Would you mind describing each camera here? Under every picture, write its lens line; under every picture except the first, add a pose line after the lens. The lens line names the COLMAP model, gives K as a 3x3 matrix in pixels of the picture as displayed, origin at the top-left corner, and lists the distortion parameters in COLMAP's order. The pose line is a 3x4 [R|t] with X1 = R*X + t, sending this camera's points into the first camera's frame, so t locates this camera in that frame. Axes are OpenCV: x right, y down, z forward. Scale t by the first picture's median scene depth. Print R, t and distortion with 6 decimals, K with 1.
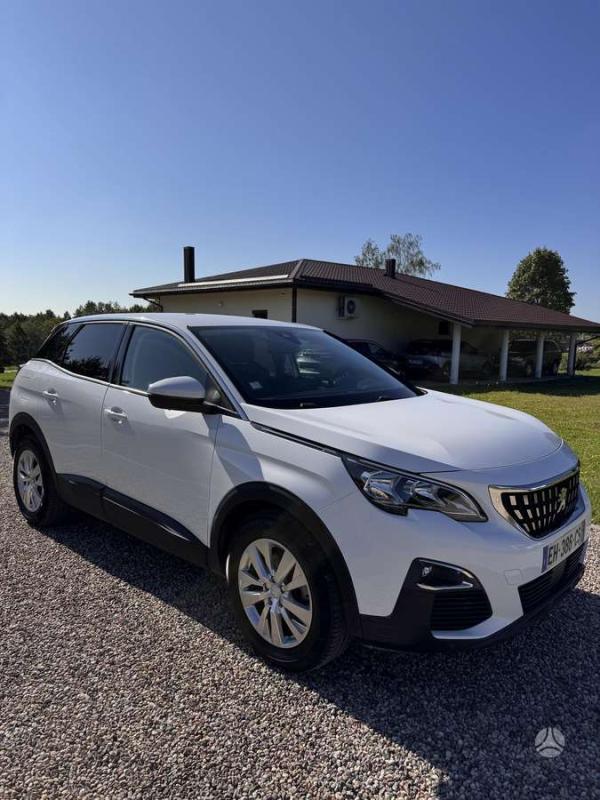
lens RADIAL K [[567.2, 0, 308.6], [0, 567.2, 398.8], [0, 0, 1]] dist [0.029628, -0.035736]
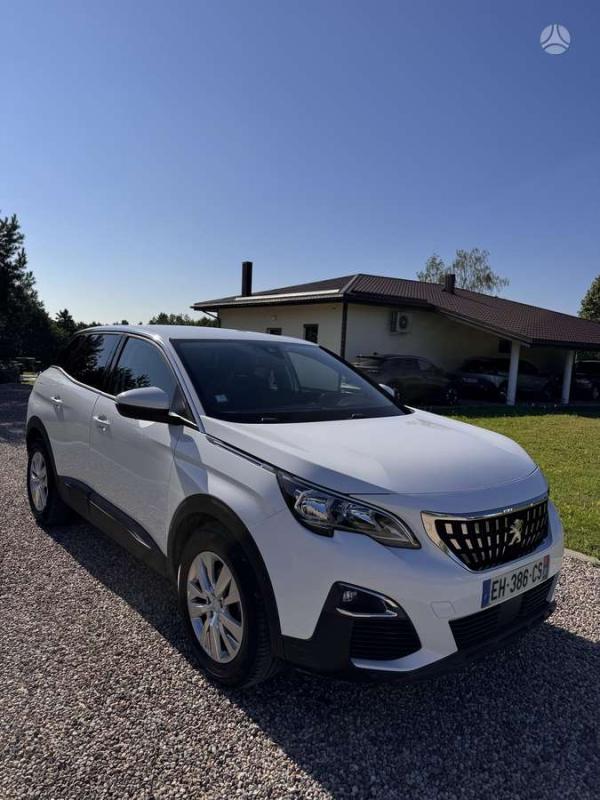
lens RADIAL K [[567.2, 0, 295.0], [0, 567.2, 405.2], [0, 0, 1]] dist [0.029628, -0.035736]
pose [[0.991329, 0.036806, -0.126141, 0.184265], [-0.038564, 0.999190, -0.011524, -0.005752], [0.125615, 0.016288, 0.991945, 0.019035]]
